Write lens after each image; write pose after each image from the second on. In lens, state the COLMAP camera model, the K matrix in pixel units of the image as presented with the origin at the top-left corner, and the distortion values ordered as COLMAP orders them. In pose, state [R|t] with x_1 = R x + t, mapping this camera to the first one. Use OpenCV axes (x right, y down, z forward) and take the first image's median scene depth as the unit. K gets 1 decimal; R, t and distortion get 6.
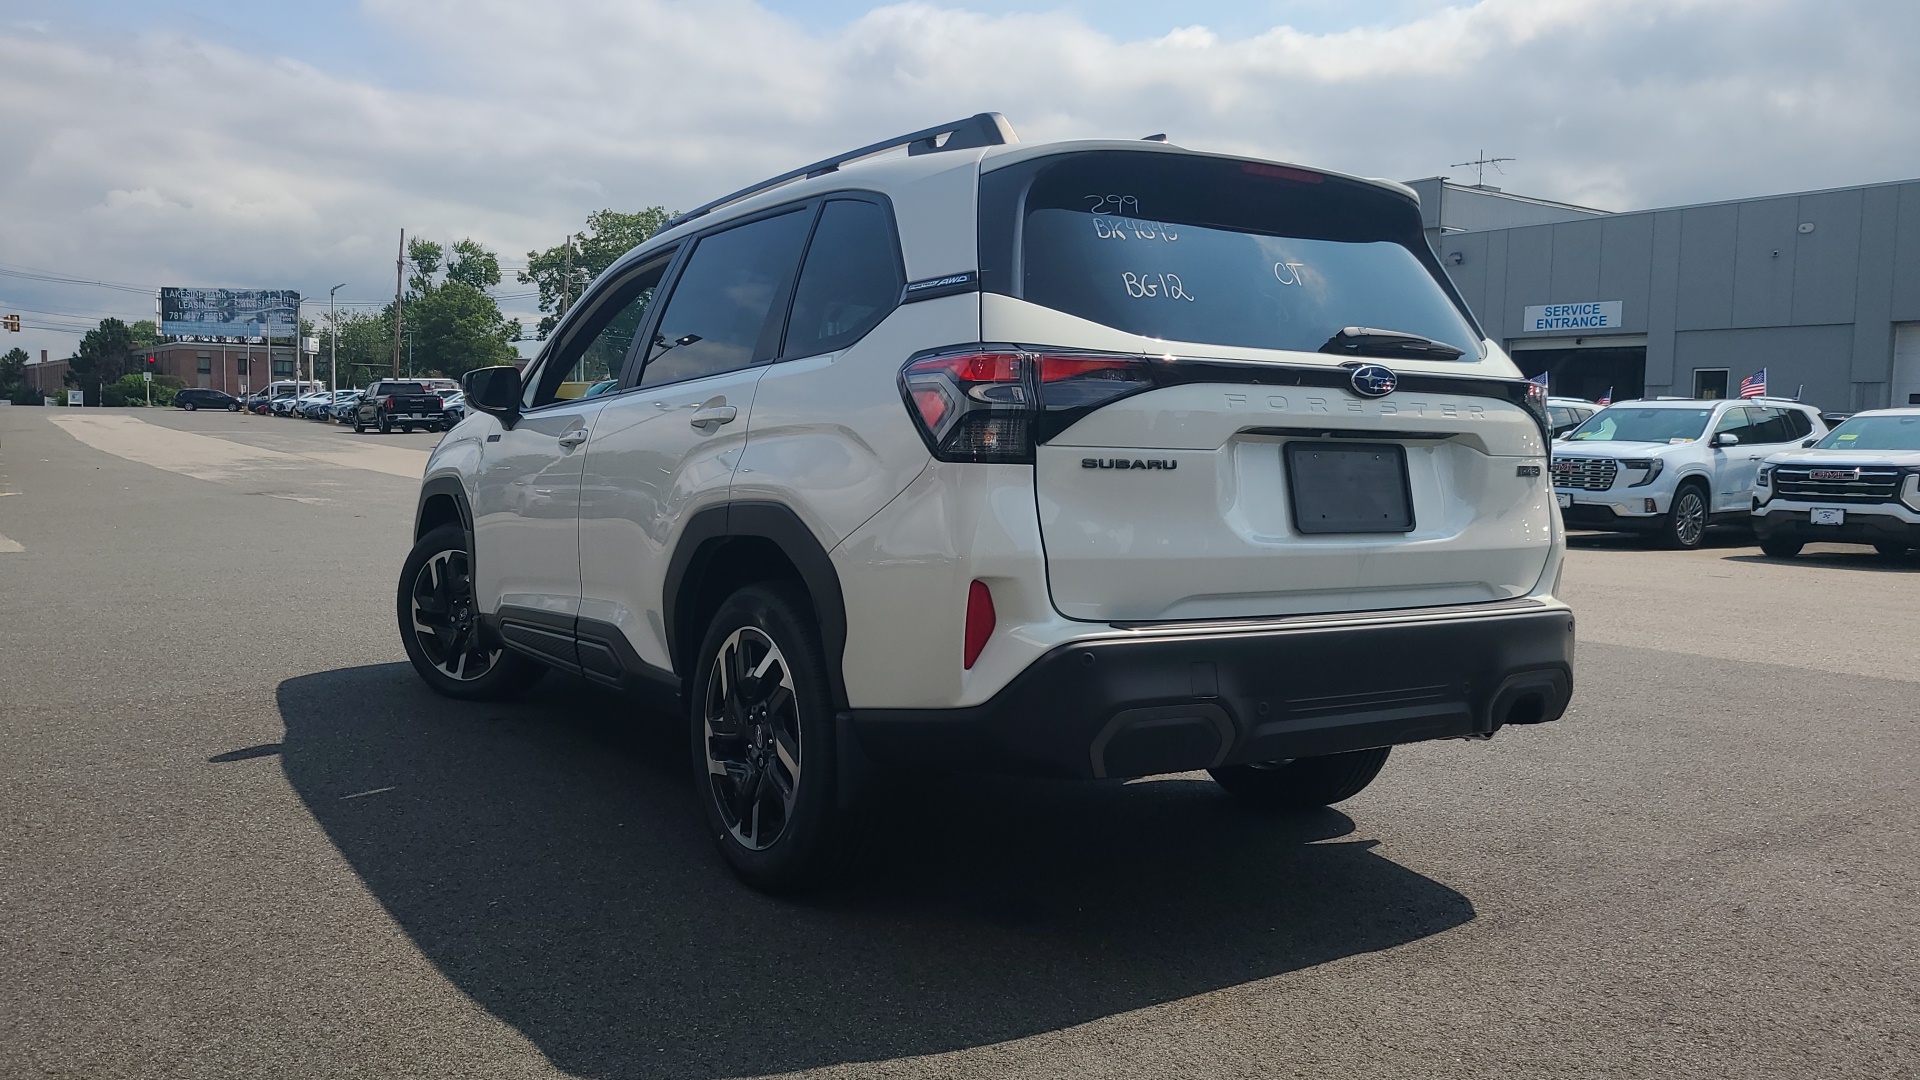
lens RADIAL K [[1494.9, 0, 957.6], [0, 1494.9, 549.8], [0, 0, 1]] dist [0.064821, -0.002636]
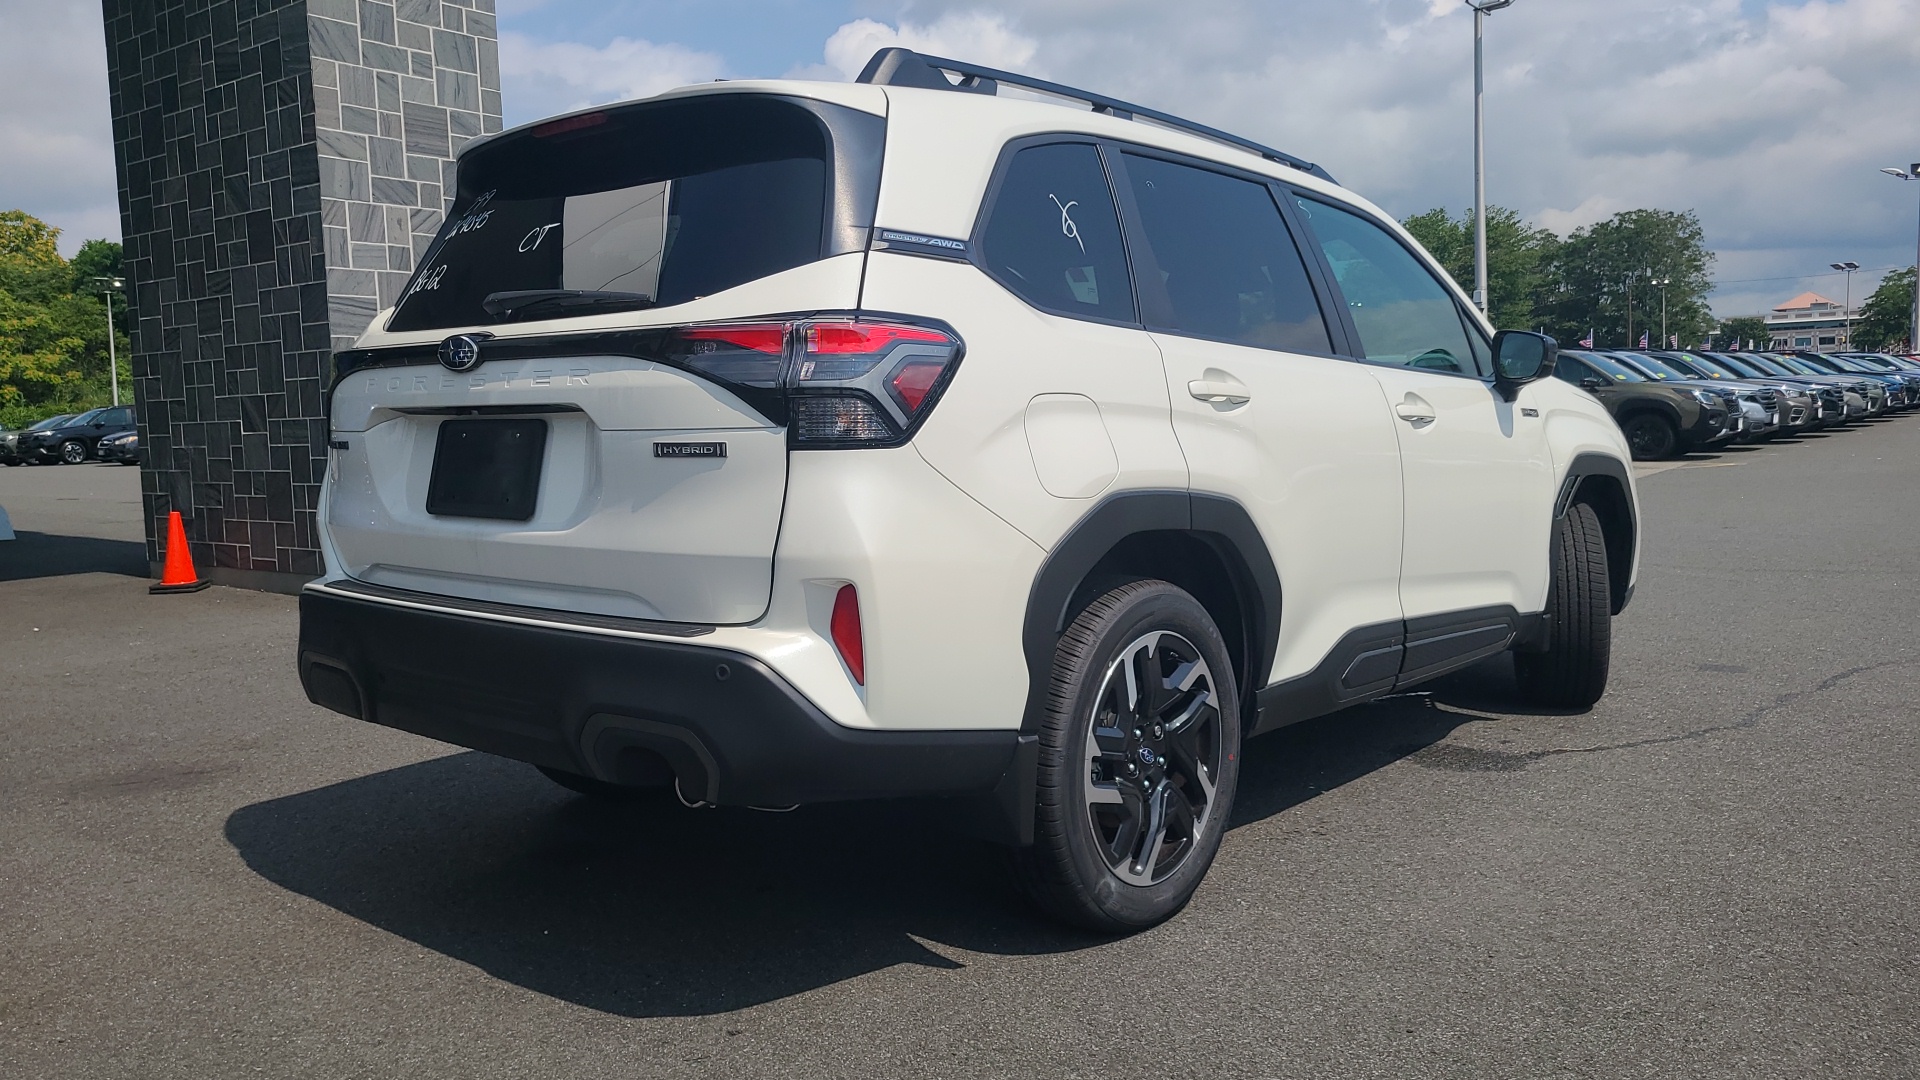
lens RADIAL K [[1502.7, 0, 874.4], [0, 1502.7, 544.5], [0, 0, 1]] dist [0.031007, -0.002881]
pose [[0.225702, 0.061678, -0.972242, 1.168504], [-0.041895, 0.997685, 0.053567, -0.052061], [0.973295, 0.028642, 0.227764, 0.979817]]
